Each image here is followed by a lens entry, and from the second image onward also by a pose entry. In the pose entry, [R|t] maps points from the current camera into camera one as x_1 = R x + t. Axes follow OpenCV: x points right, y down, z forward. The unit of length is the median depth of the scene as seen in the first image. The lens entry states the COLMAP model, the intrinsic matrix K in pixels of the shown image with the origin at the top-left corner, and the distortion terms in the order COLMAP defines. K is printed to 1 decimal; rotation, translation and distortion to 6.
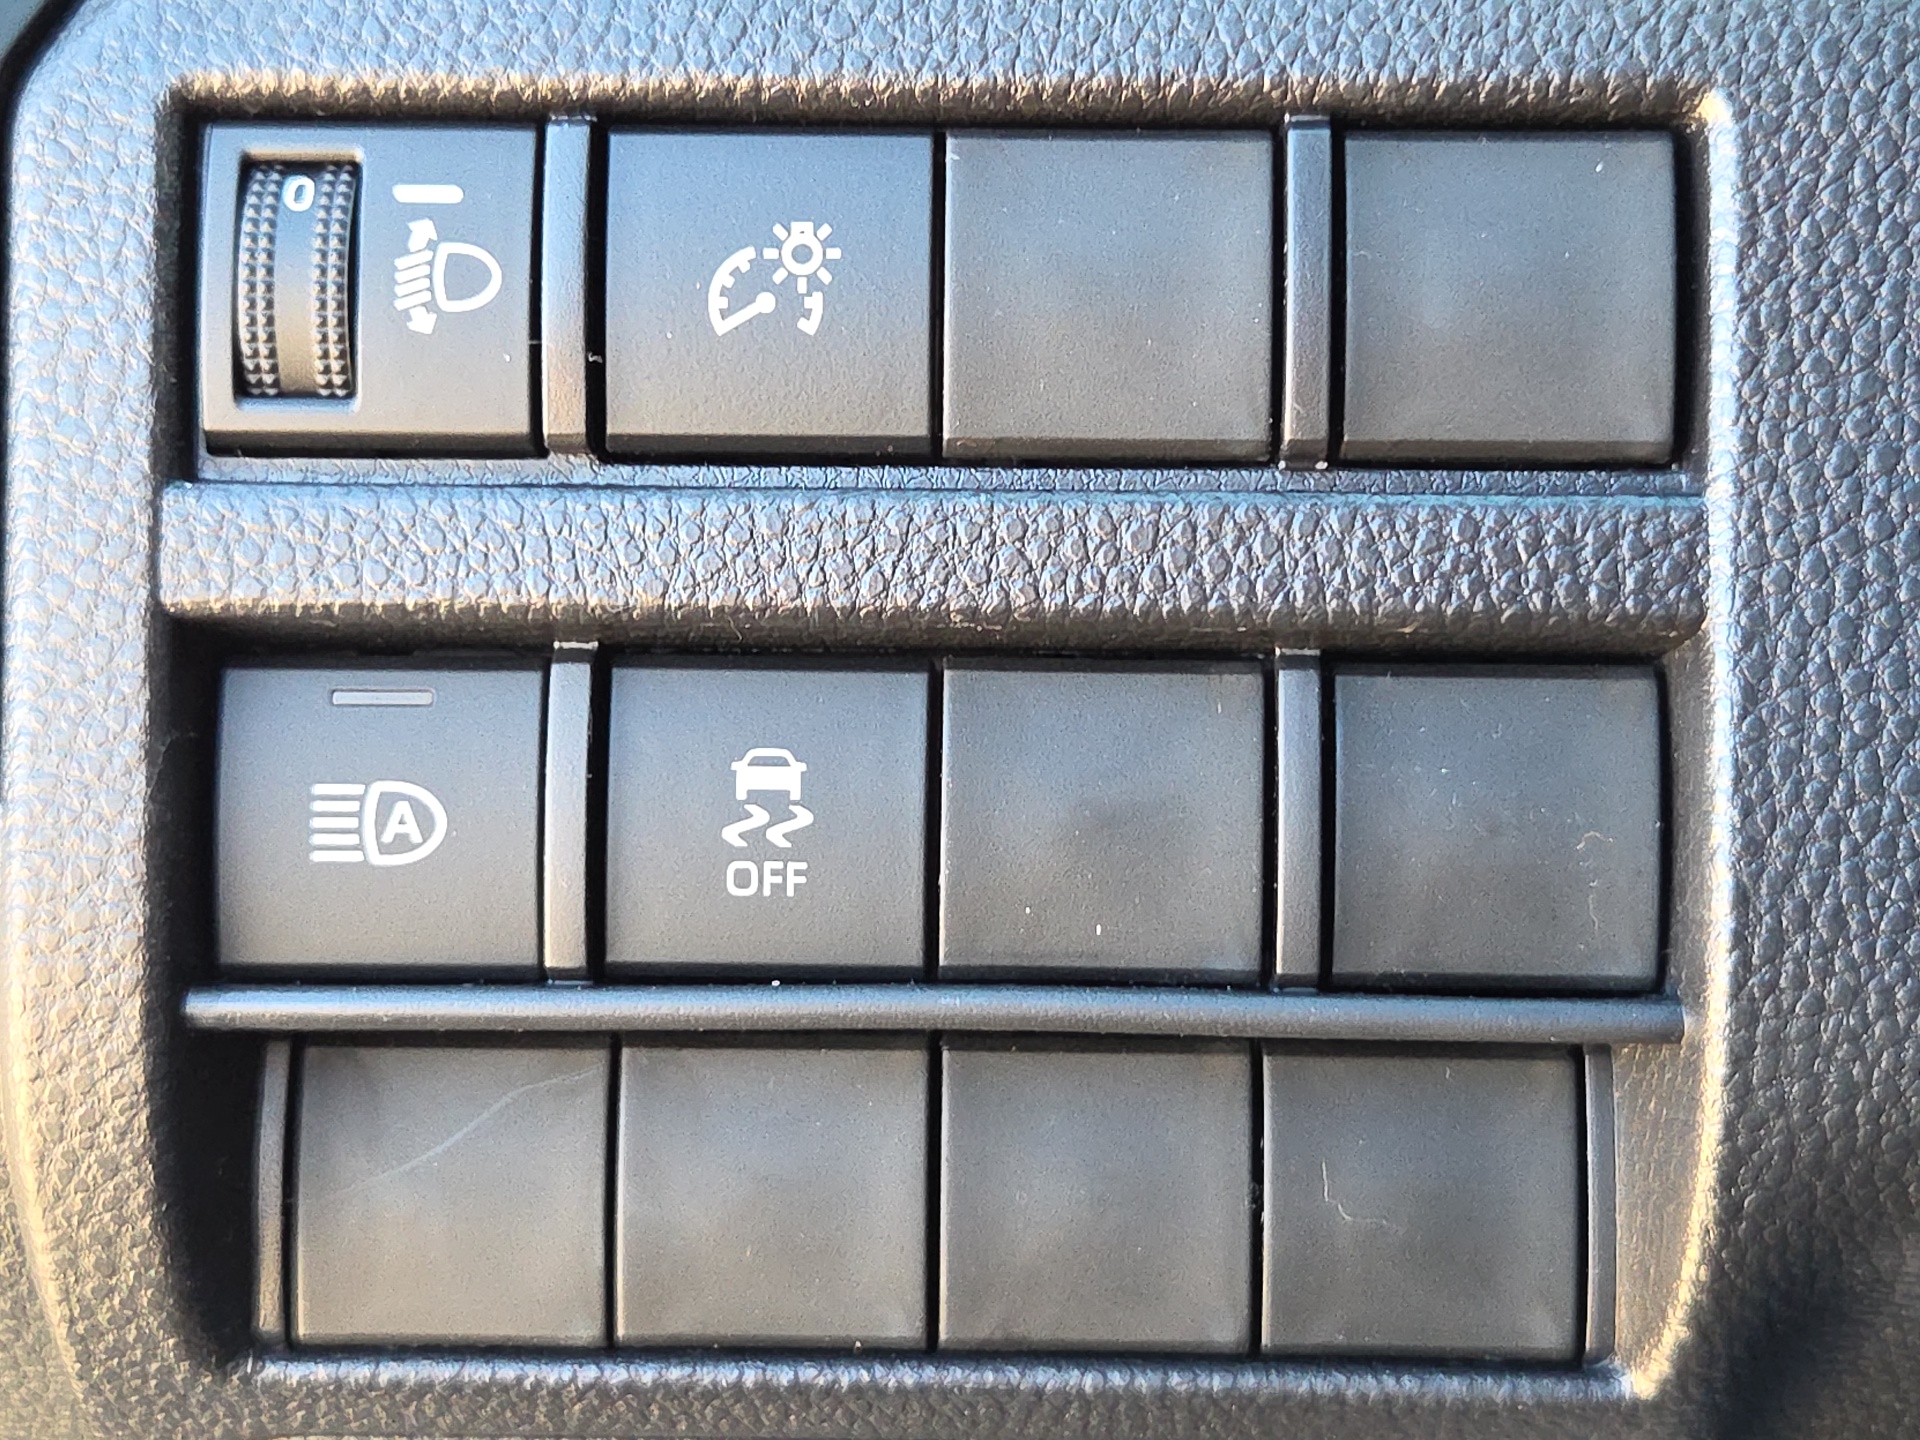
lens RADIAL K [[3157.6, 0, 960.8], [0, 3157.6, 720.0], [0, 0, 1]] dist [0.078877, 0.000000]
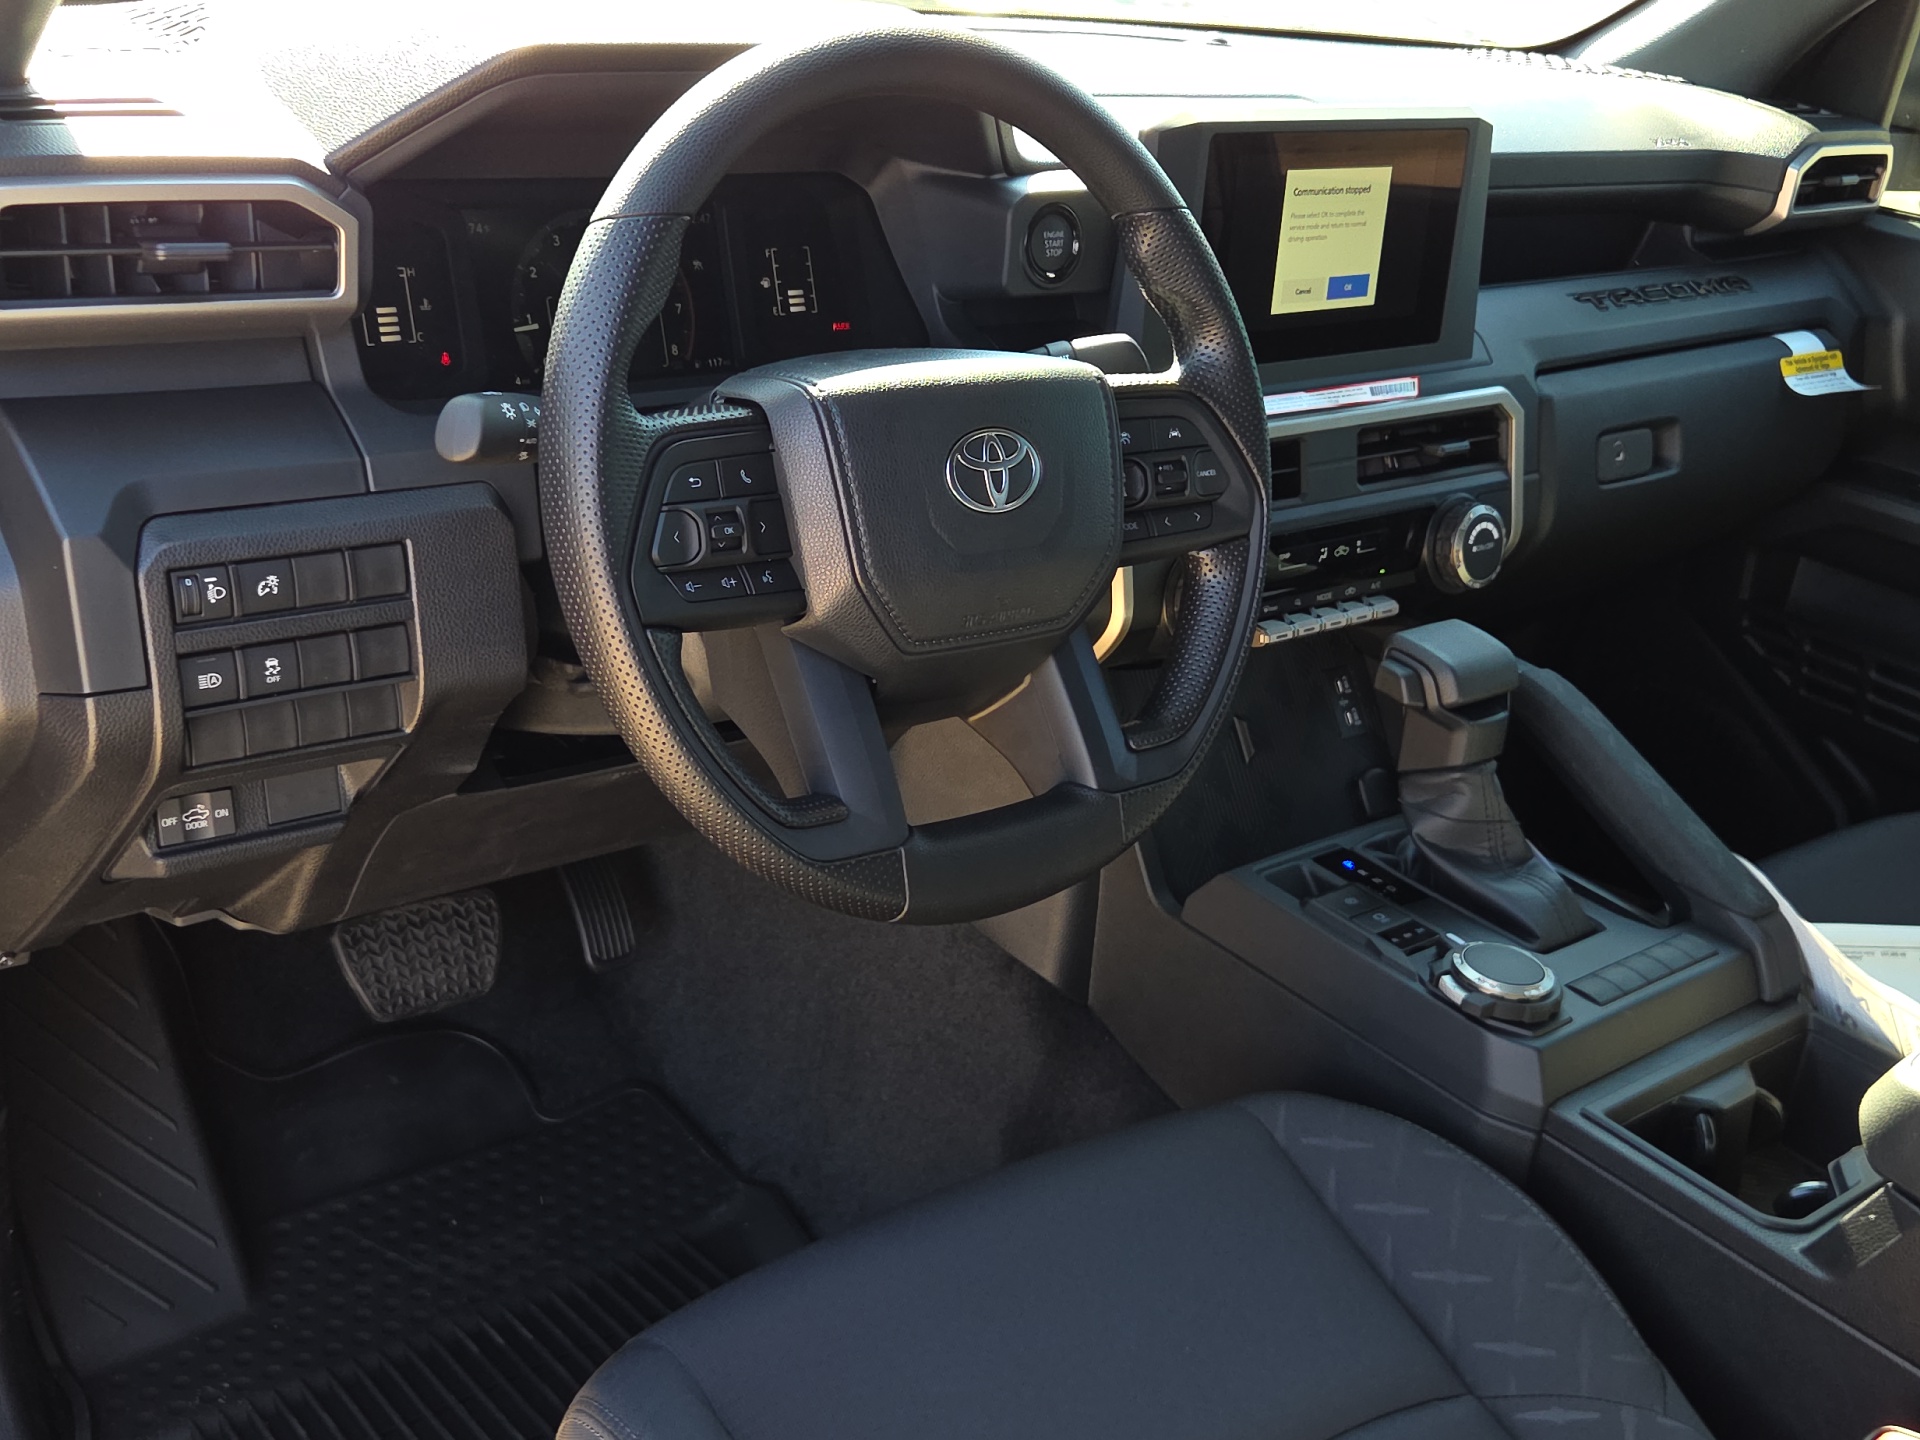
lens RADIAL K [[2148.6, 0, 968.7], [0, 2148.6, 702.1], [0, 0, 1]] dist [0.062921, 0.000000]
pose [[0.776472, -0.171947, 0.606239, -1.588666], [0.025029, 0.969708, 0.242980, -0.906058], [-0.629655, -0.173493, 0.757255, -3.089712]]
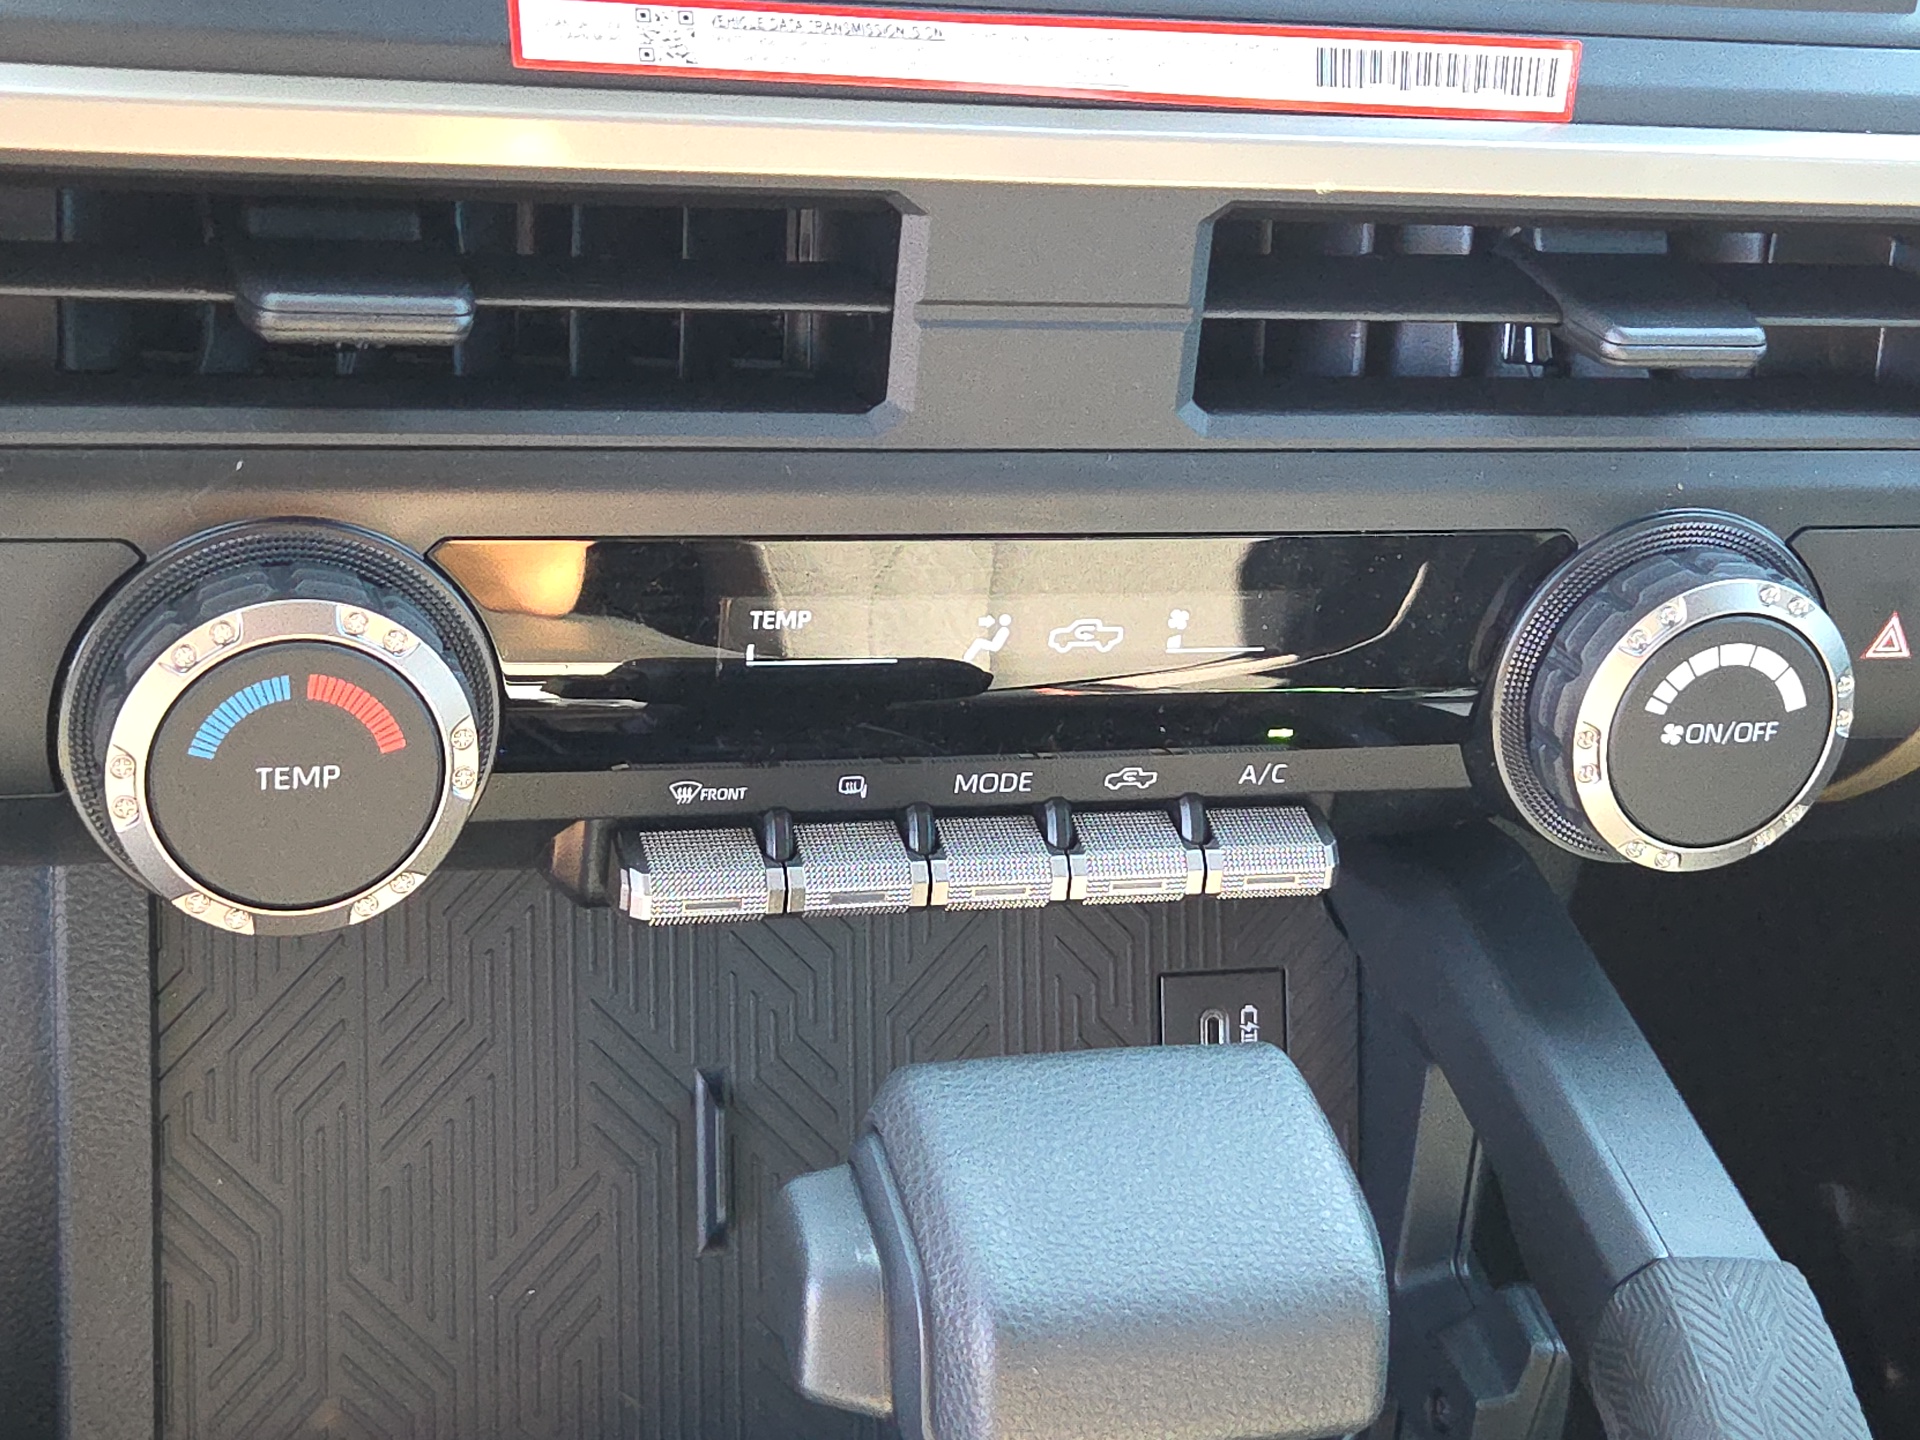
lens RADIAL K [[3157.6, 0, 973.8], [0, 3157.6, 702.2], [0, 0, 1]] dist [0.078877, 0.000000]
pose [[0.956401, -0.014562, 0.291693, 2.228614], [-0.099687, 0.922498, 0.372908, -0.653681], [-0.274516, -0.385727, 0.880826, -1.168773]]
